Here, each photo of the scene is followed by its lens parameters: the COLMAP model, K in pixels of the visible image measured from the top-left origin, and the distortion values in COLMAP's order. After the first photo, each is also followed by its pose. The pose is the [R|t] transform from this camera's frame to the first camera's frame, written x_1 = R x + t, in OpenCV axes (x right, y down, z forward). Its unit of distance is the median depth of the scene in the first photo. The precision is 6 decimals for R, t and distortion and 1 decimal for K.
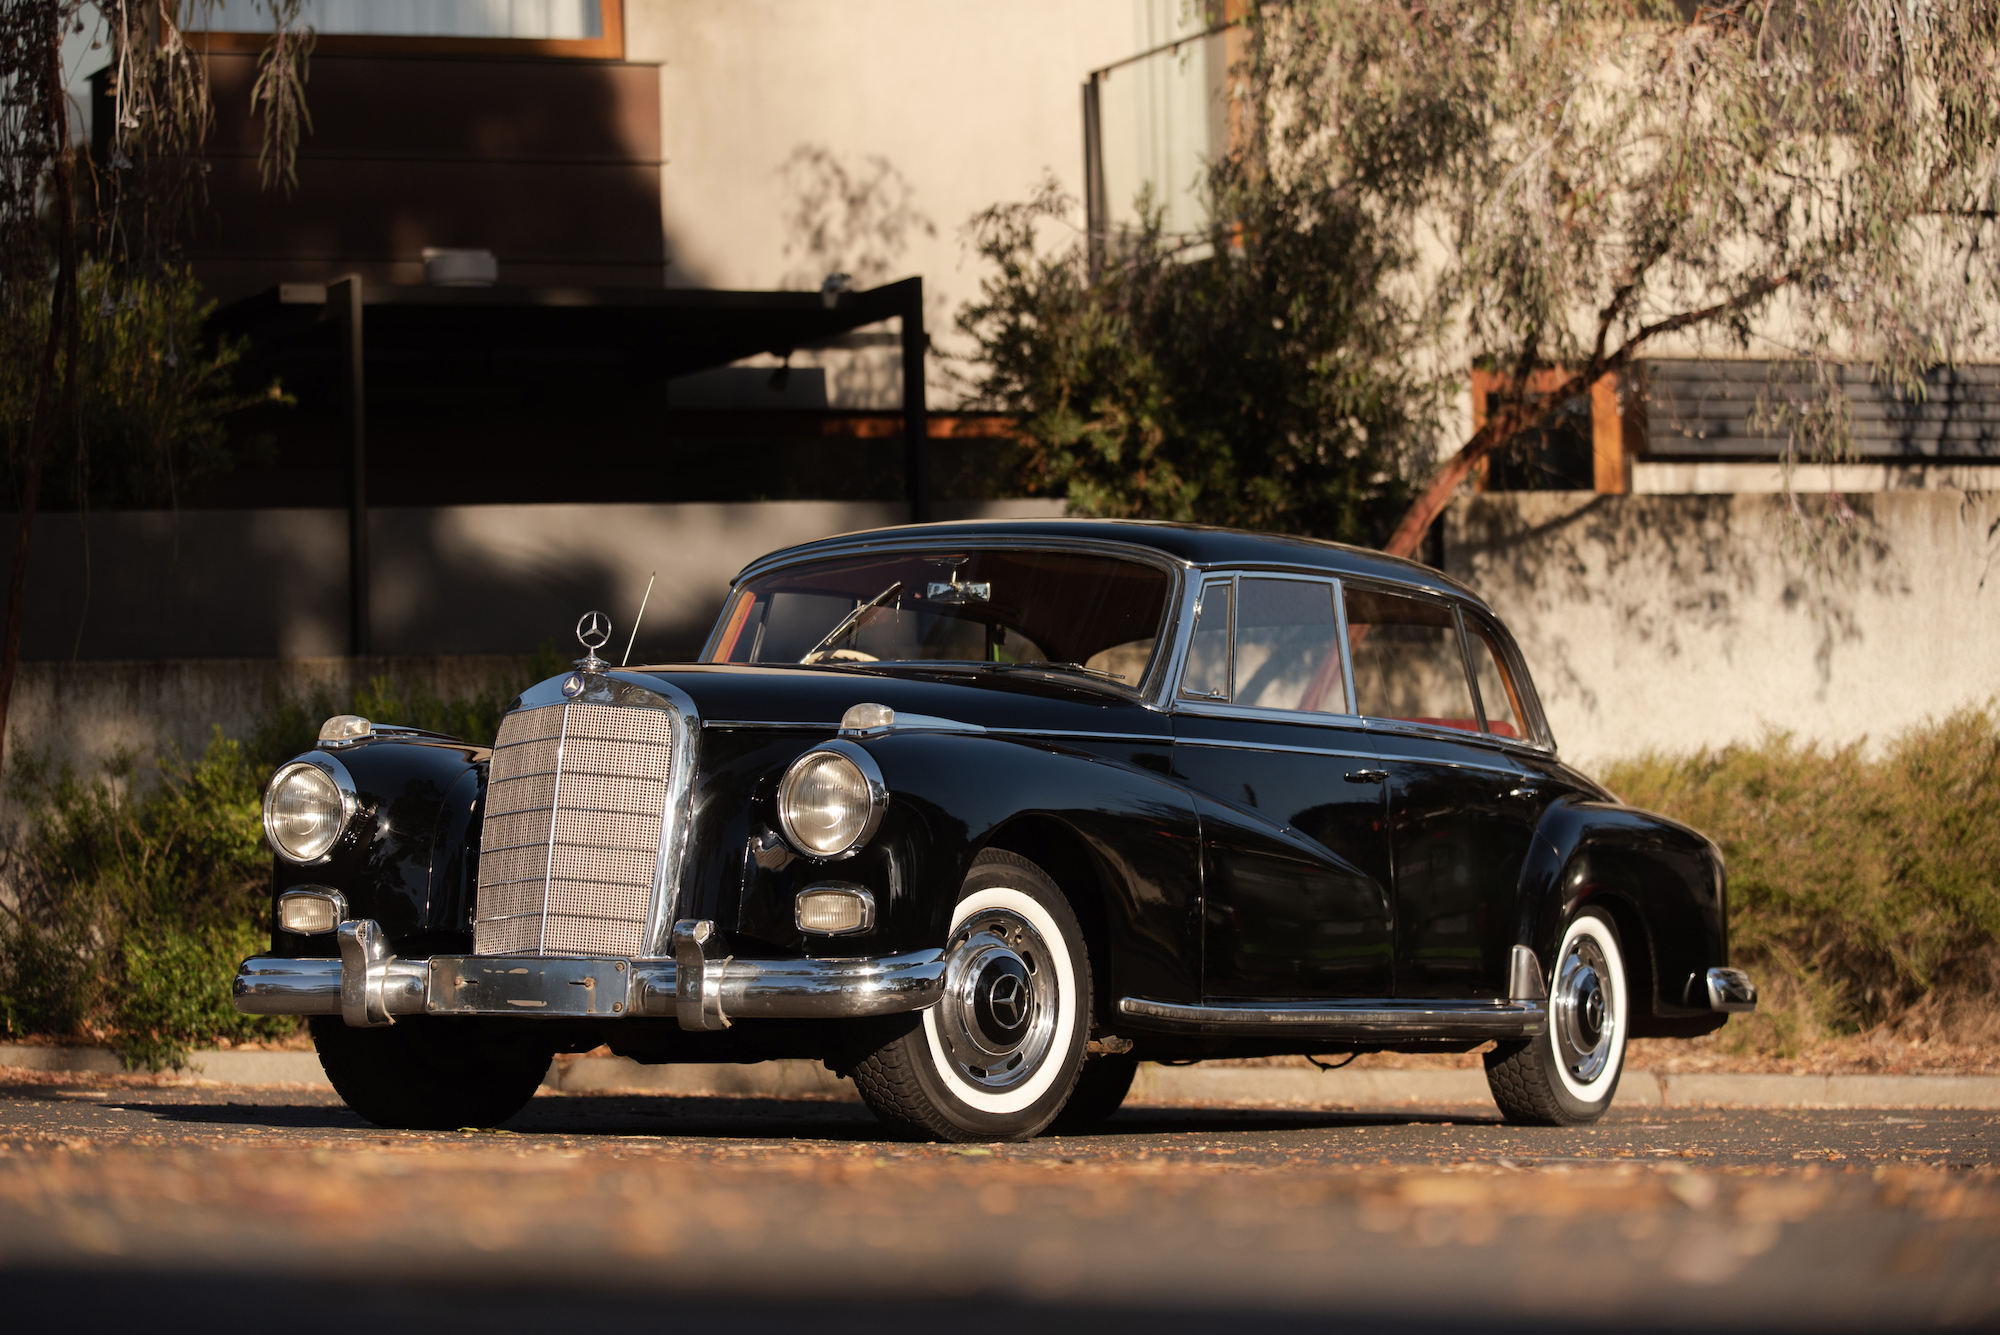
lens RADIAL K [[5331.7, 0, 998.6], [0, 5331.7, 865.0], [0, 0, 1]] dist [-0.475414, 5.330113]
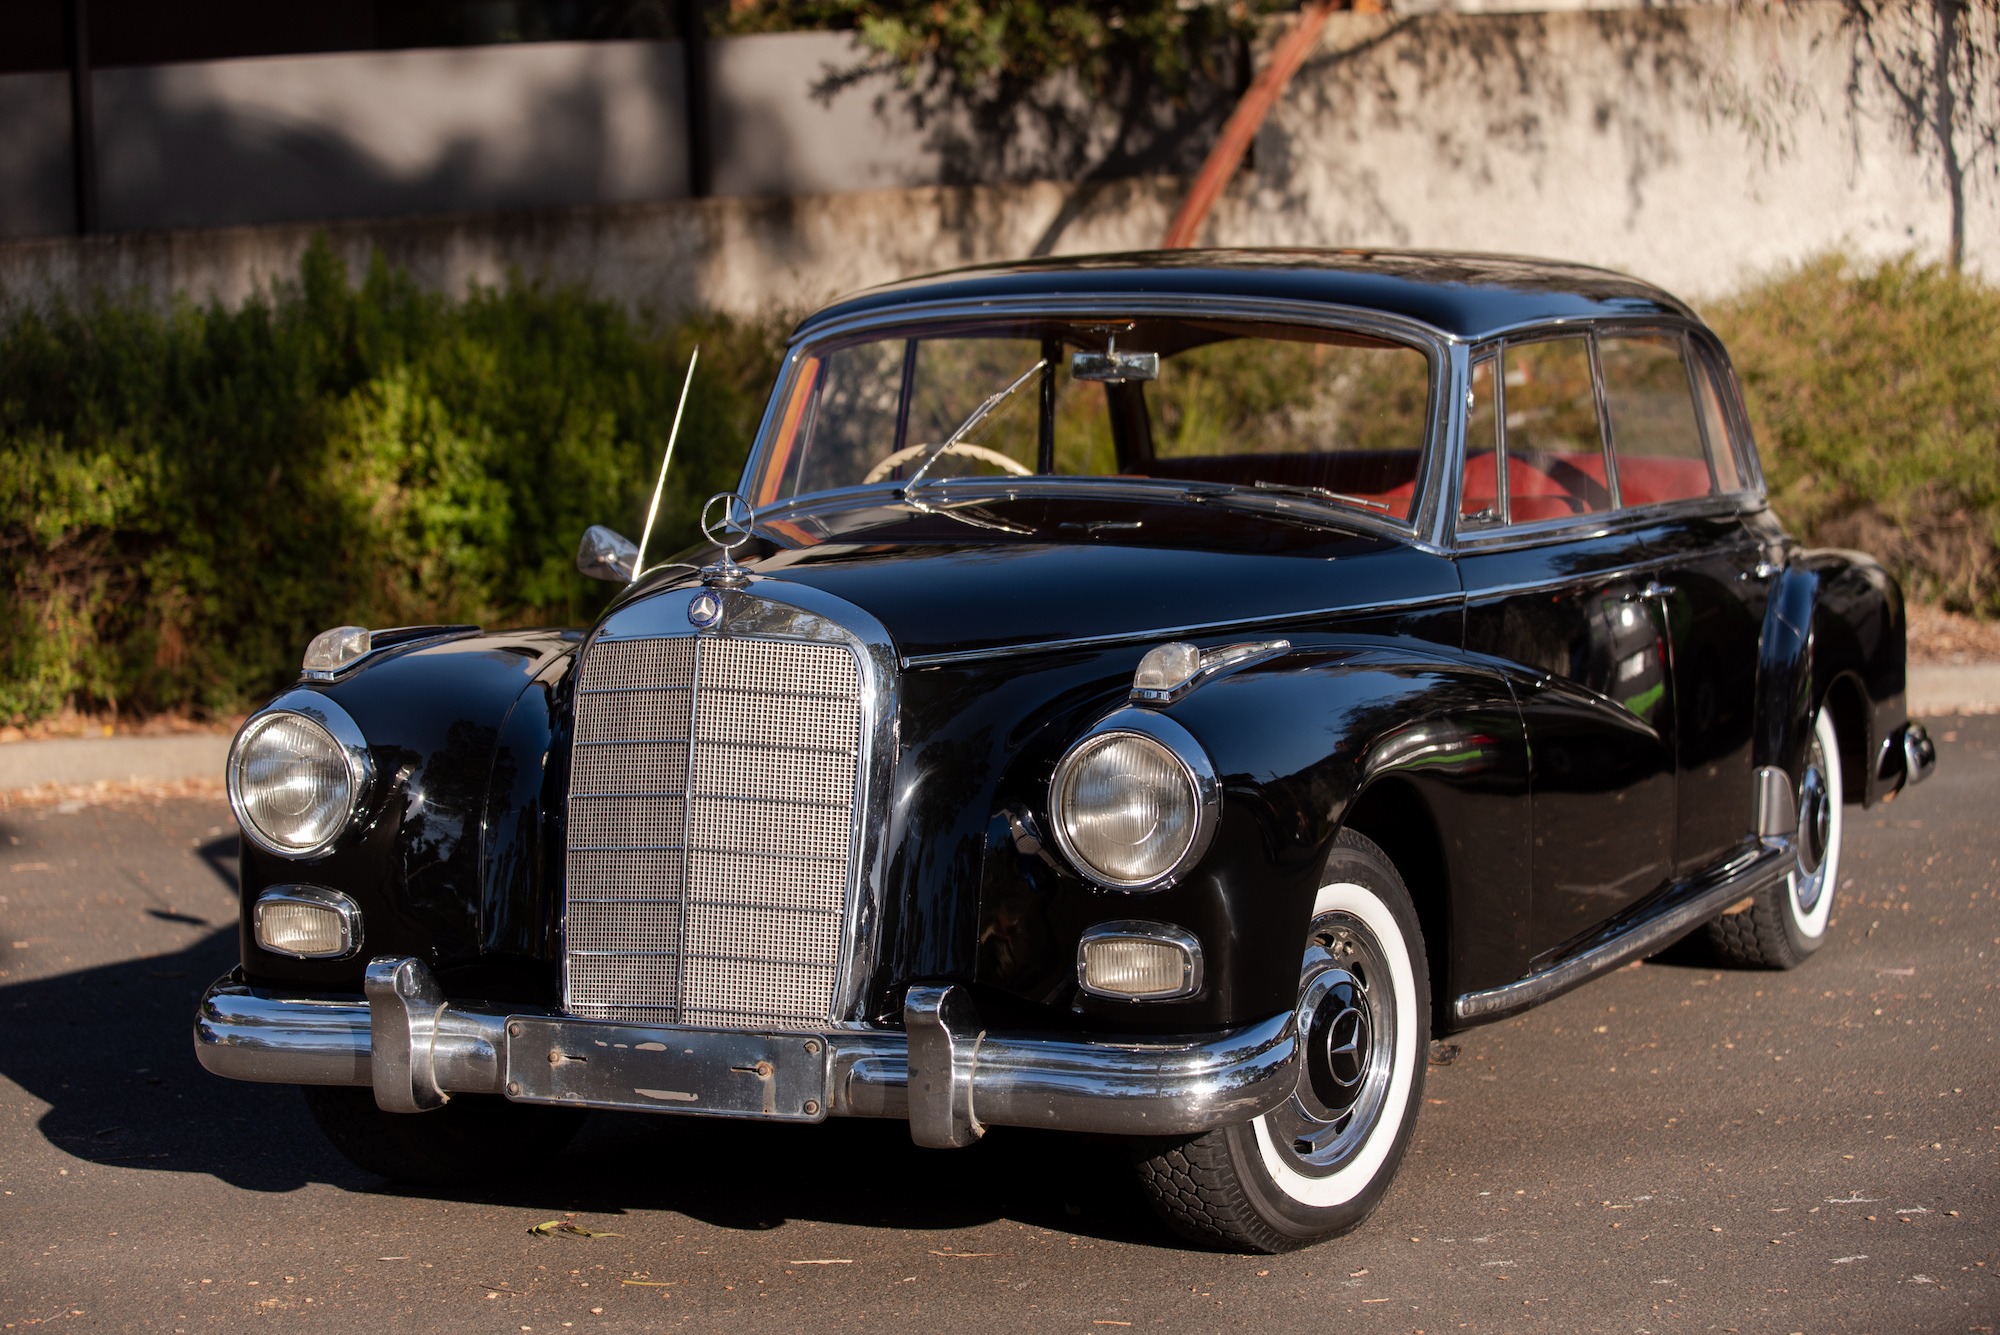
lens RADIAL K [[4686.2, 0, 1007.4], [0, 4686.2, 708.3], [0, 0, 1]] dist [-0.338168, -0.132699]
pose [[0.993424, -0.029545, 0.110616, -0.105121], [0.017201, 0.993680, 0.110928, -0.084035], [-0.113195, -0.108296, 0.987653, 0.396937]]
